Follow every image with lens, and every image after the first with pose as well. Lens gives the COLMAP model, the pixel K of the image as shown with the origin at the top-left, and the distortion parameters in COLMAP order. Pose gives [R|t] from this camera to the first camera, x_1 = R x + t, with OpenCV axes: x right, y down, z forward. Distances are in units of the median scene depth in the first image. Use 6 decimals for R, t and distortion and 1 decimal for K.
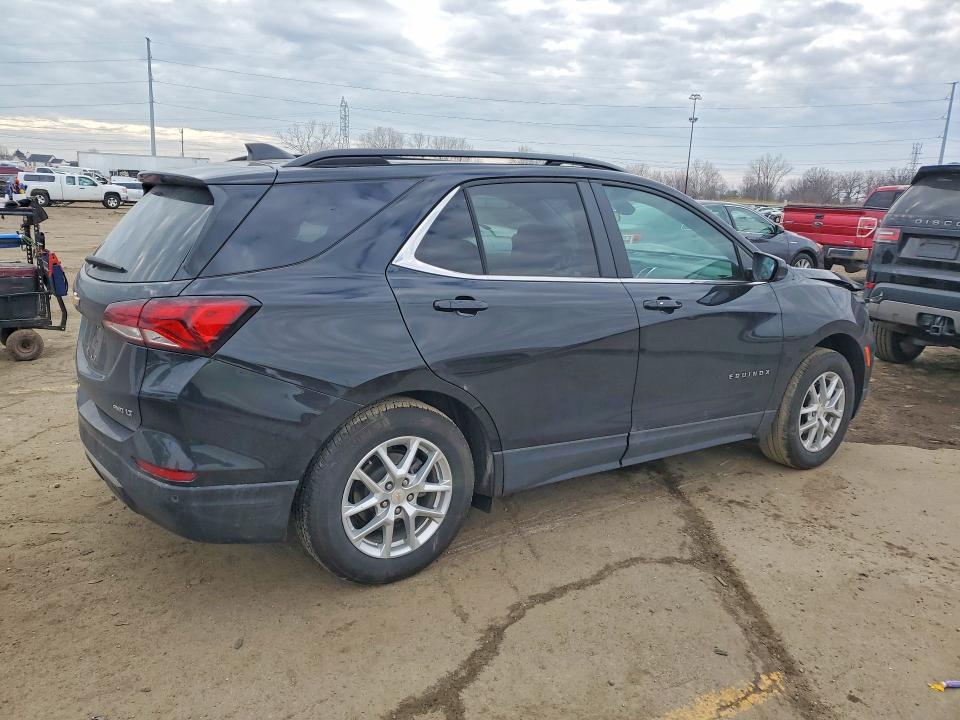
lens RADIAL K [[733.7, 0, 480.0], [0, 733.7, 360.0], [0, 0, 1]] dist [0.043666, 0.000635]
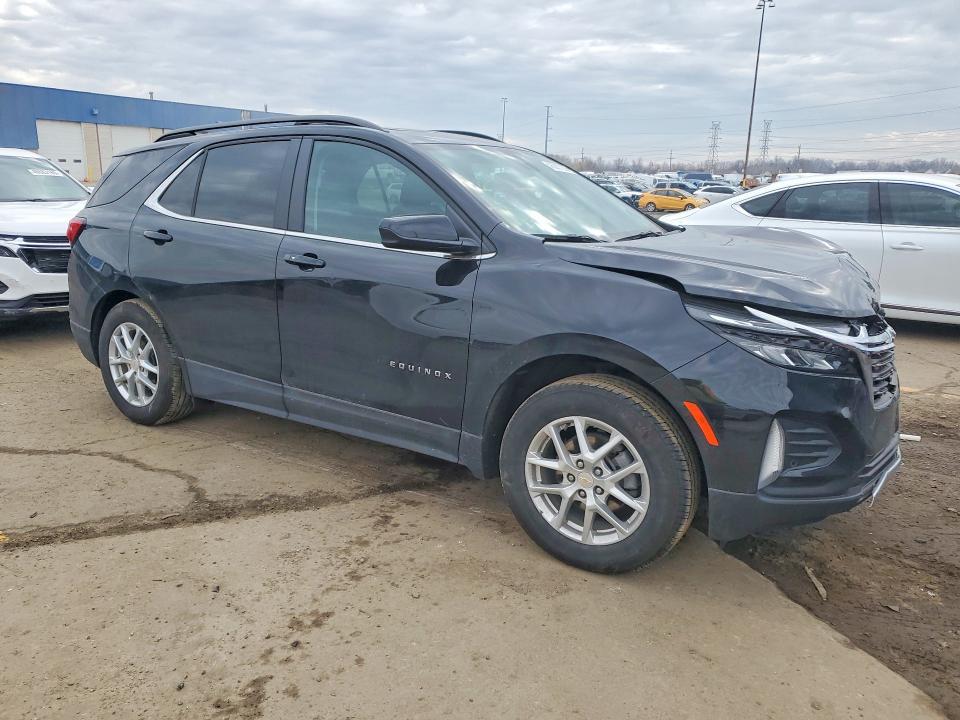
lens RADIAL K [[748.7, 0, 480.0], [0, 748.7, 360.0], [0, 0, 1]] dist [0.002609, 0.006867]
pose [[0.385146, 0.188848, -0.903327, 1.369347], [-0.186214, 0.974608, 0.124355, -0.125486], [0.903873, 0.120318, 0.410533, 0.908189]]
